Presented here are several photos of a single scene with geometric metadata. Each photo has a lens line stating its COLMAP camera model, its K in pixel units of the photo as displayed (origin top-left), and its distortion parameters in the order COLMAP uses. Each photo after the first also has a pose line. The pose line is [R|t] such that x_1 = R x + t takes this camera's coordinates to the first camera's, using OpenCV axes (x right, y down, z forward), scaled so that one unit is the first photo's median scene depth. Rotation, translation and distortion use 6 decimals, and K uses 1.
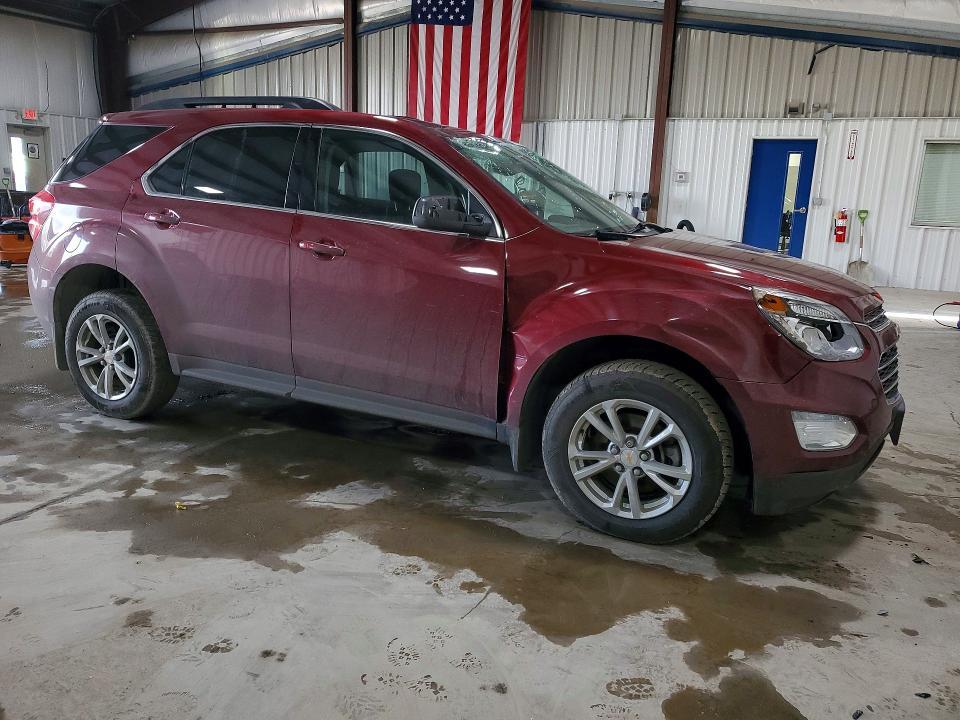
lens RADIAL K [[750.5, 0, 477.8], [0, 750.5, 360.4], [0, 0, 1]] dist [0.012202, -0.004619]
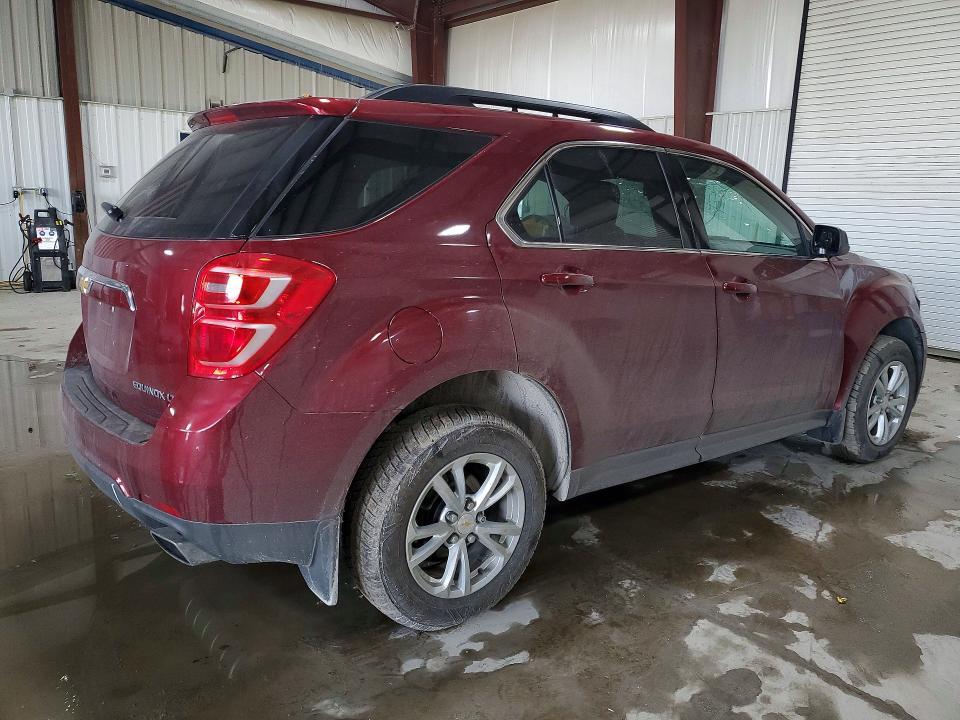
lens RADIAL K [[750.5, 0, 477.2], [0, 750.5, 356.8], [0, 0, 1]] dist [0.012202, -0.004619]
pose [[0.434632, -0.202928, 0.877448, -1.021904], [0.185828, 0.973526, 0.133100, -0.217591], [-0.881228, 0.105205, 0.460835, 0.746522]]
